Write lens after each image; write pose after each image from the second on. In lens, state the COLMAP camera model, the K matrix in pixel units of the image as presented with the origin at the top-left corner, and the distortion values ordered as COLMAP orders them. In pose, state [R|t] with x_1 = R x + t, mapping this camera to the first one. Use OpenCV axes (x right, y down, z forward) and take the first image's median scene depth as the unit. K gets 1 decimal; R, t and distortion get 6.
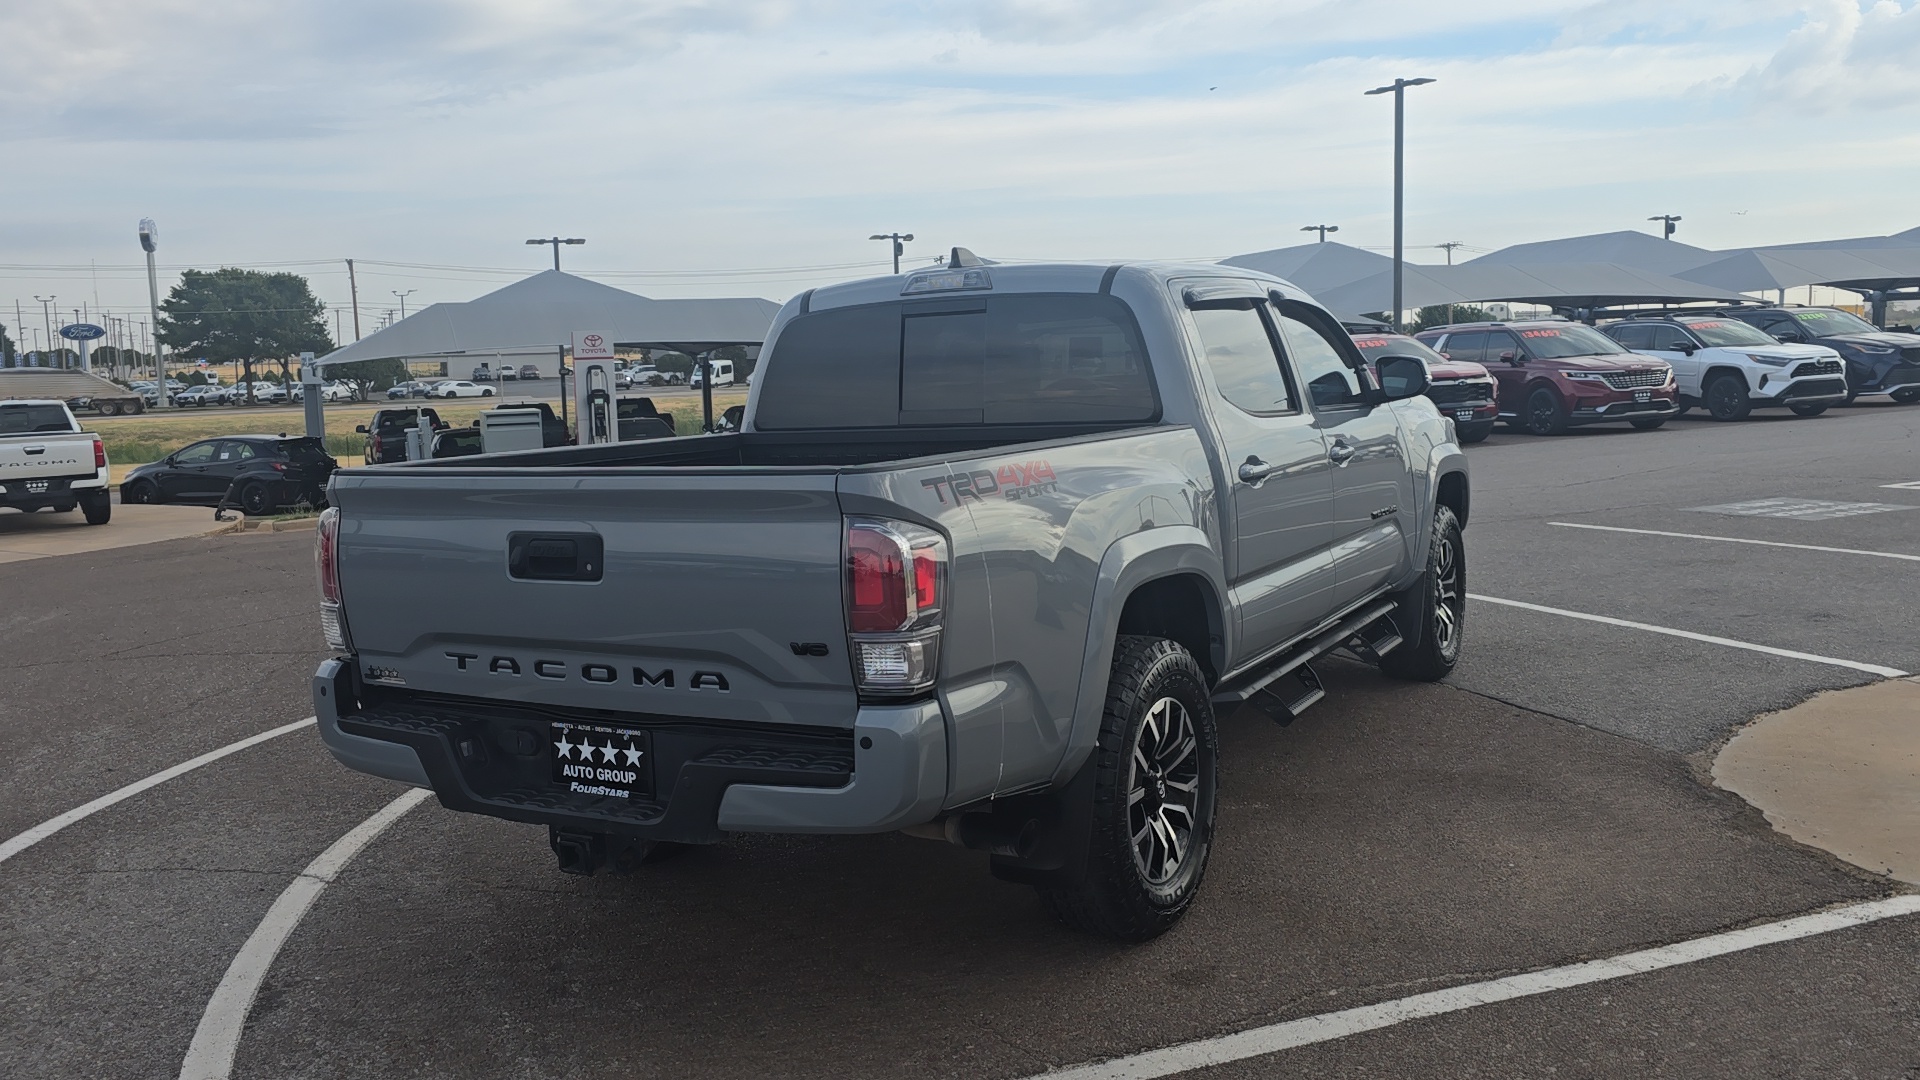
lens RADIAL K [[1613.5, 0, 934.3], [0, 1613.5, 558.1], [0, 0, 1]] dist [0.003843, 0.003231]
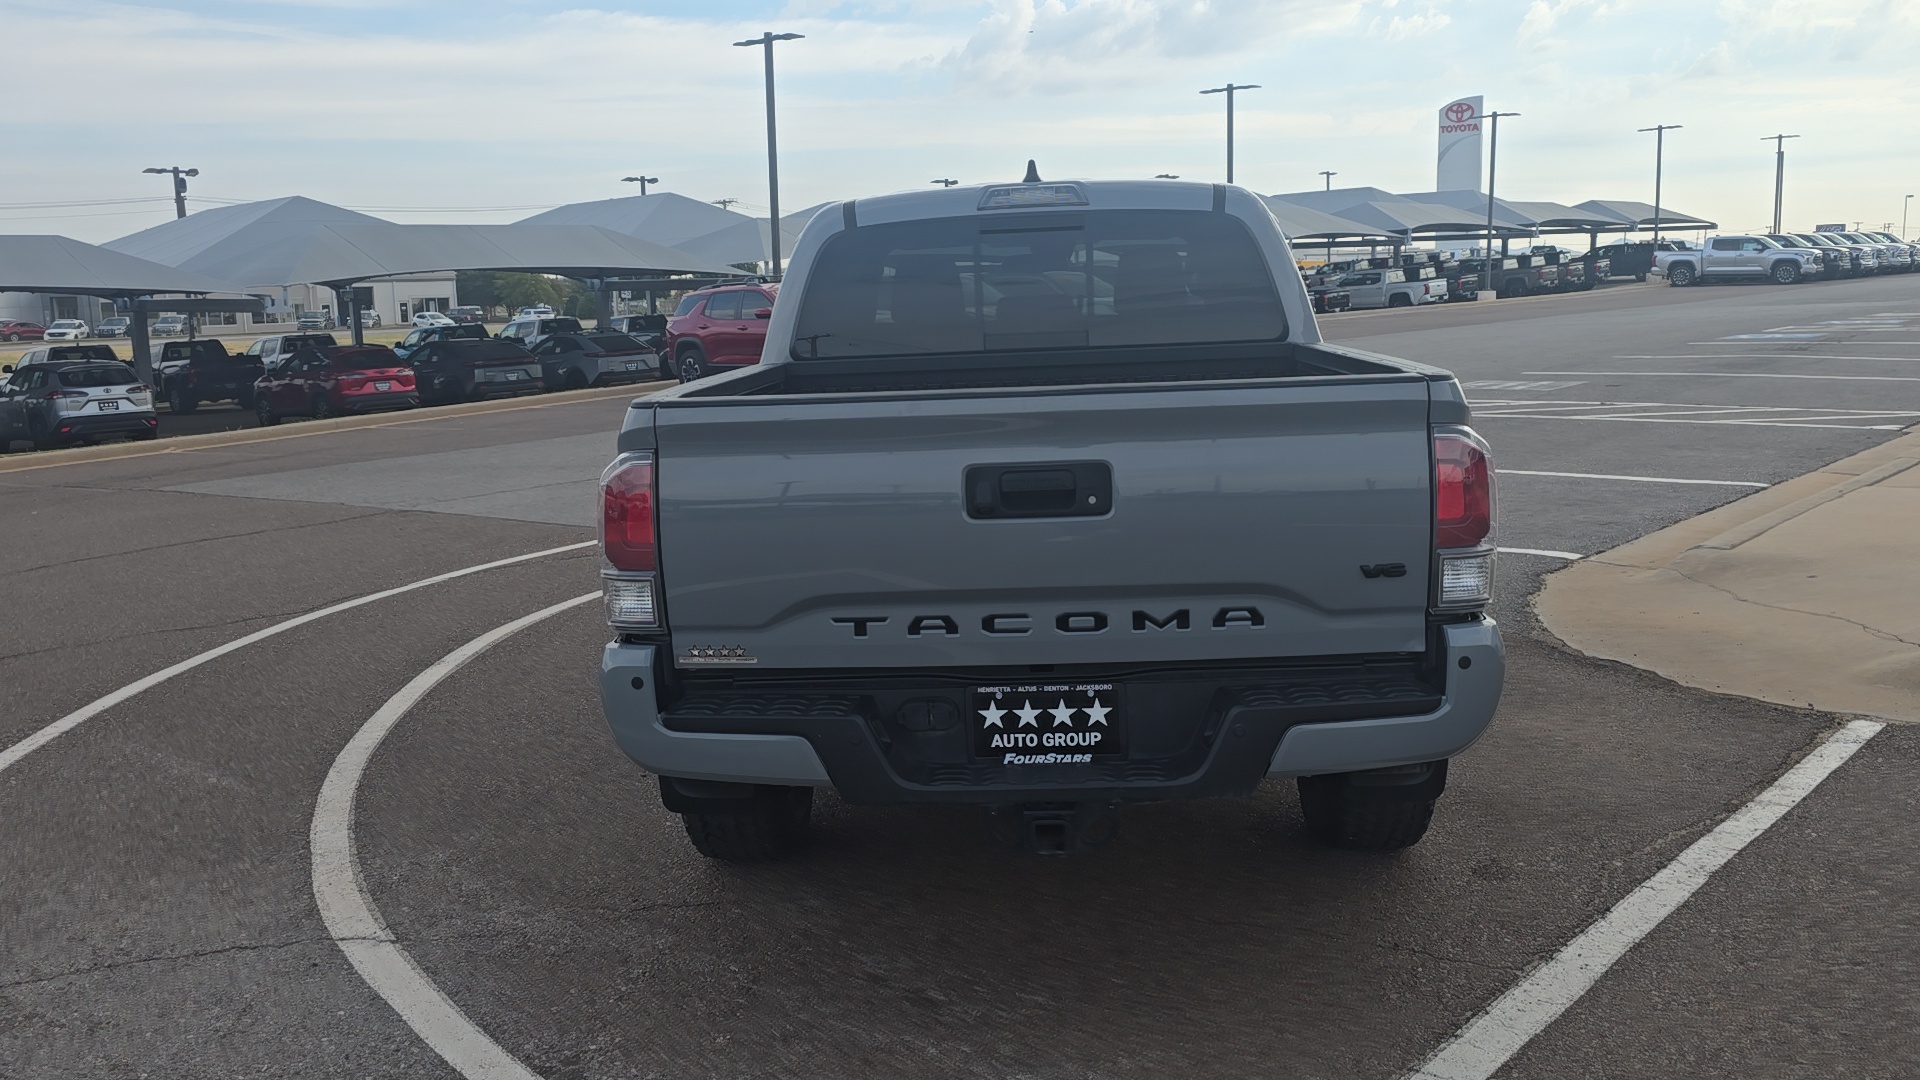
lens RADIAL K [[1613.5, 0, 944.4], [0, 1613.5, 554.5], [0, 0, 1]] dist [0.003843, 0.003231]
pose [[0.895199, -0.066697, 0.440648, -0.496025], [0.055598, 0.997727, 0.038069, -0.001938], [-0.442185, -0.009580, 0.896872, 0.190069]]
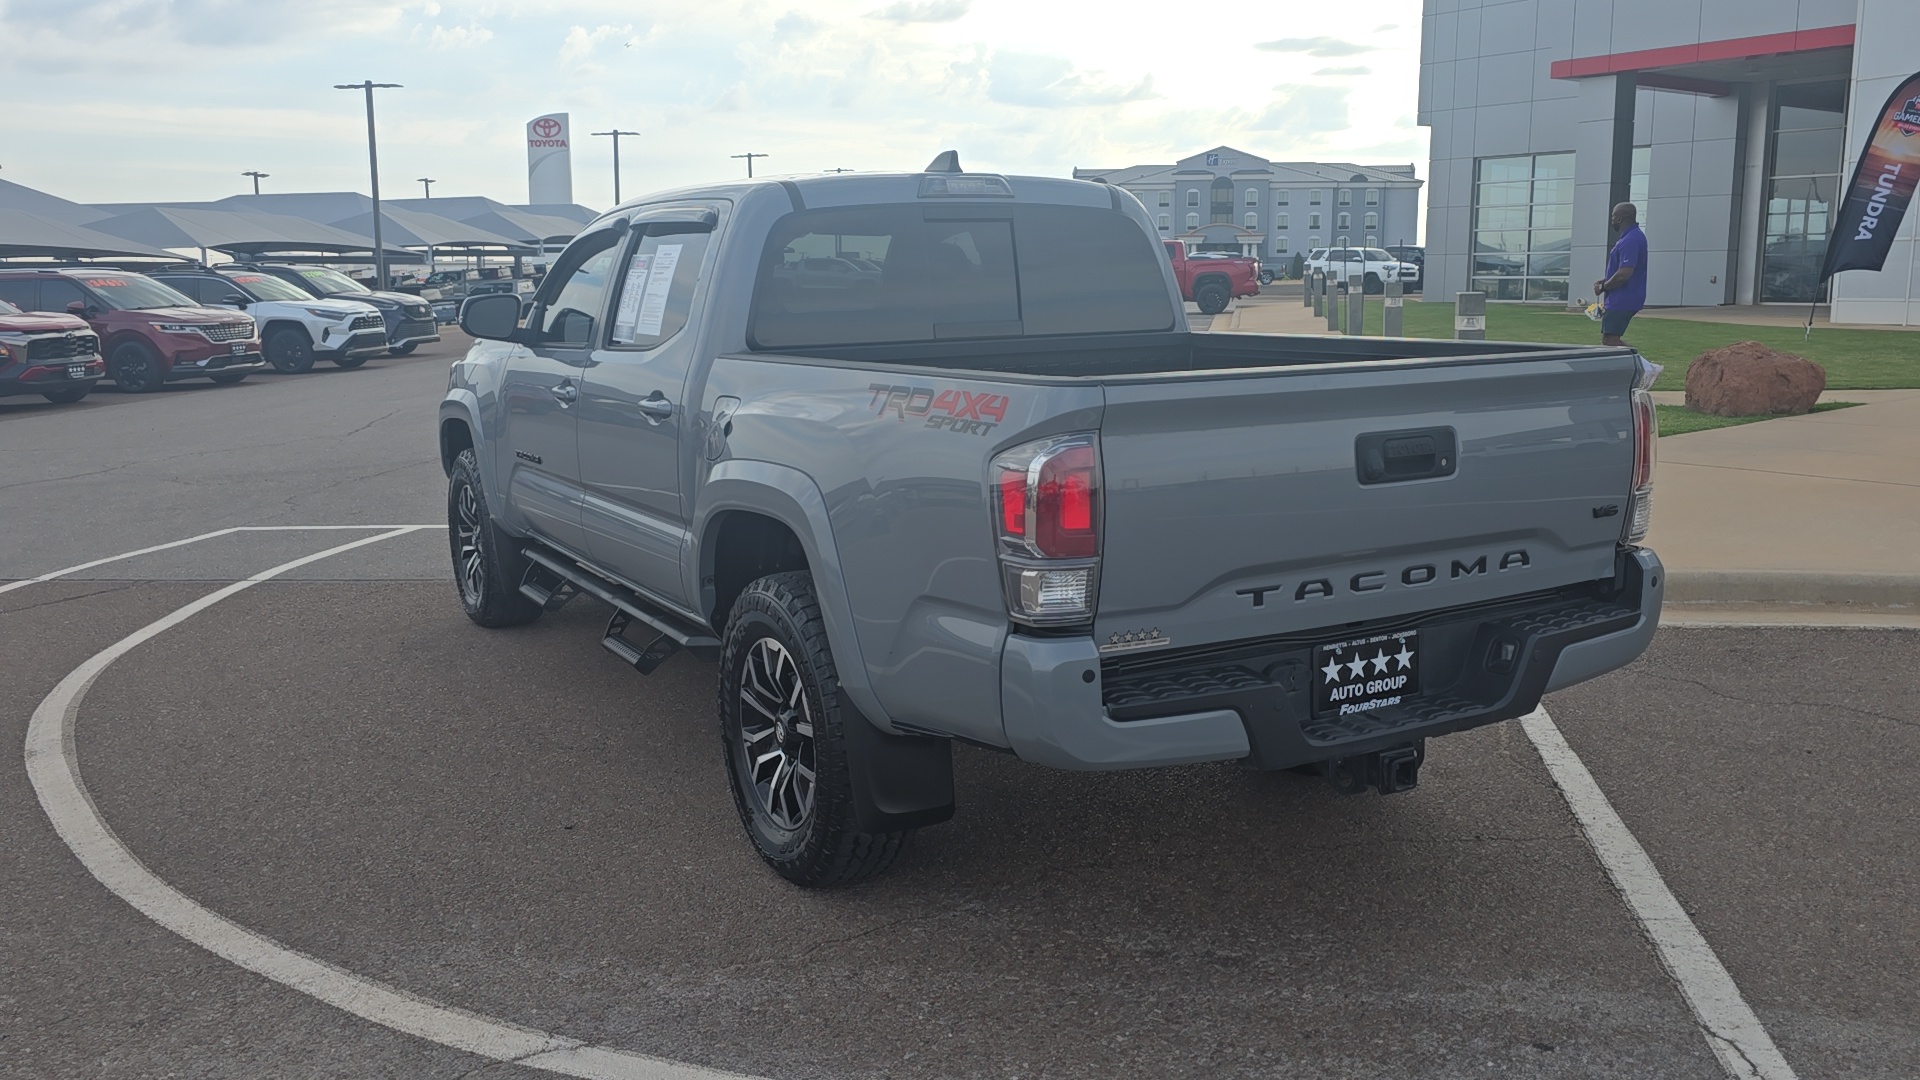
lens RADIAL K [[1613.5, 0, 964.7], [0, 1613.5, 553.2], [0, 0, 1]] dist [0.003843, 0.003231]
pose [[0.506883, -0.117328, 0.853993, -0.880855], [0.101641, 0.991918, 0.075949, -0.031693], [-0.856002, 0.048303, 0.514712, 0.556598]]
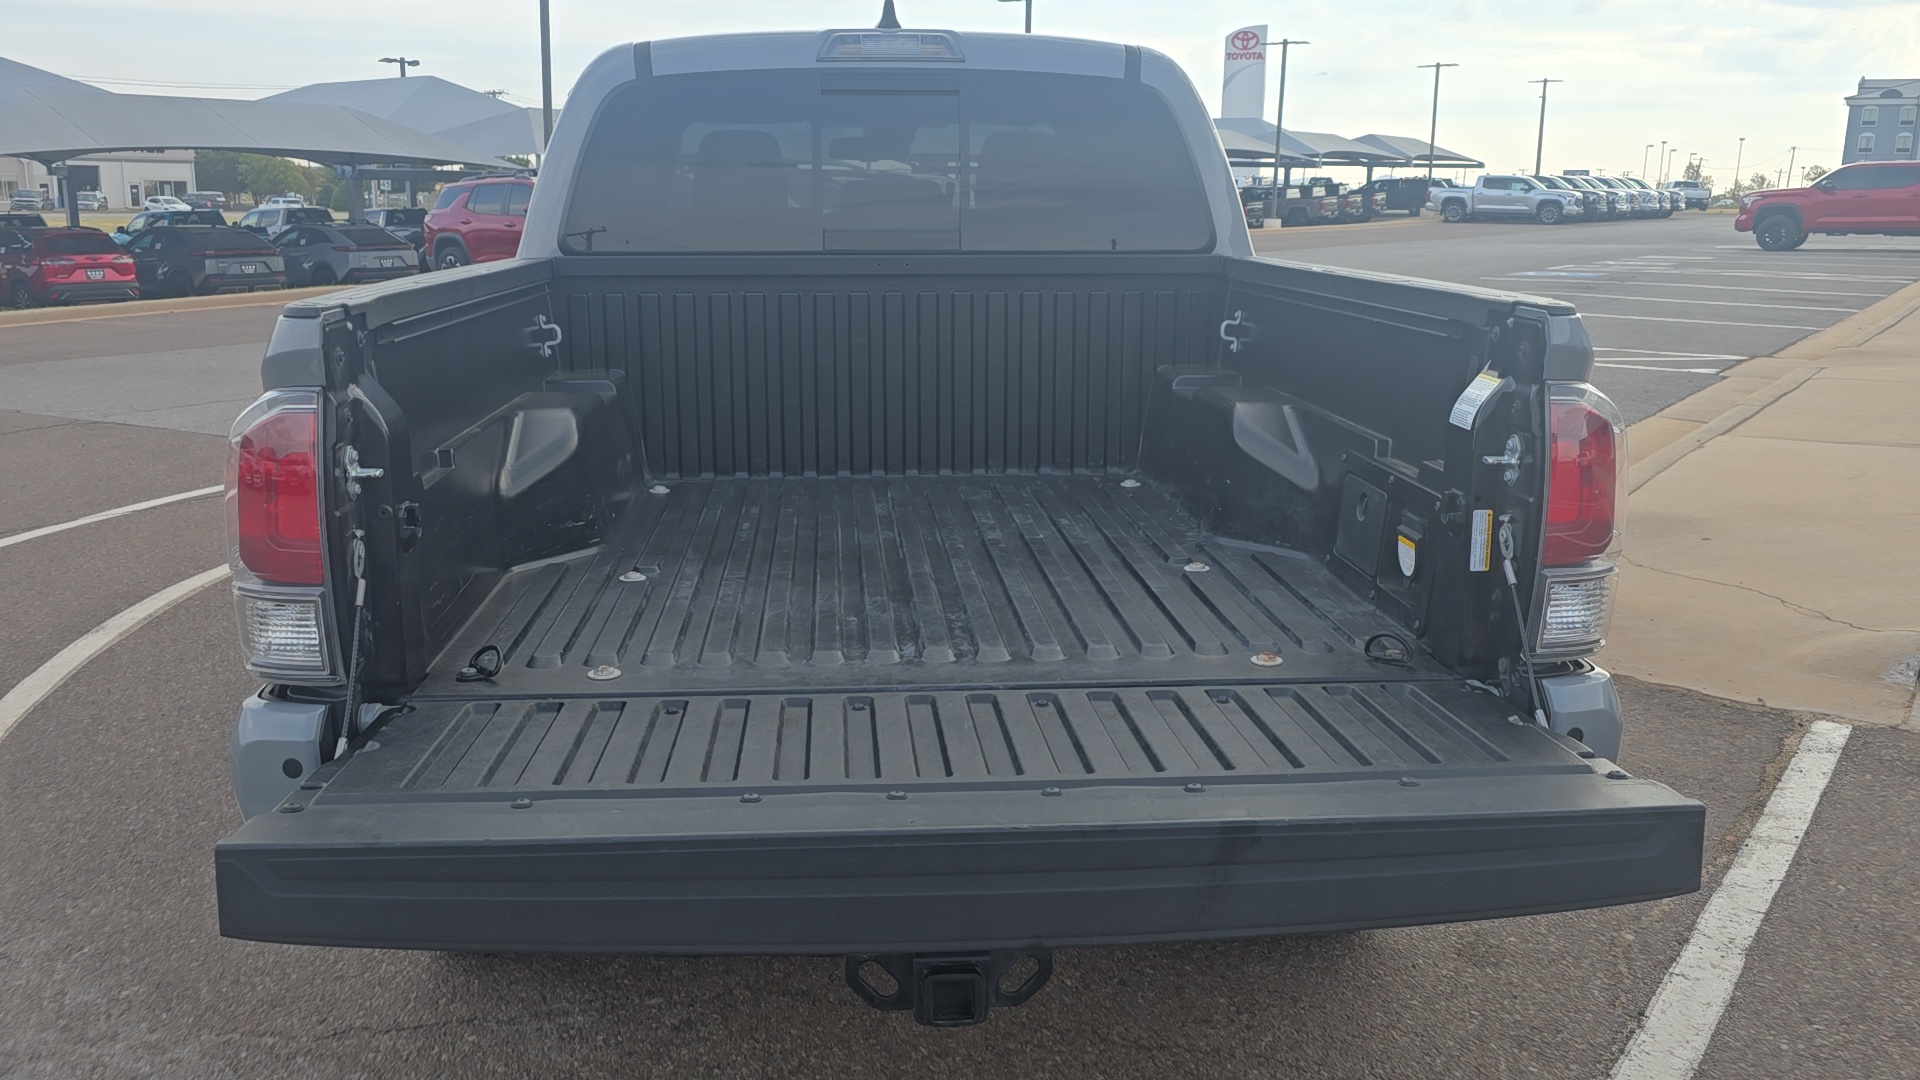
lens RADIAL K [[1613.5, 0, 954.7], [0, 1613.5, 539.0], [0, 0, 1]] dist [0.003843, 0.003231]
pose [[0.824389, -0.075109, 0.561018, -0.406442], [0.031173, 0.995677, 0.087495, -0.018931], [-0.565164, -0.054641, 0.823167, 0.414730]]
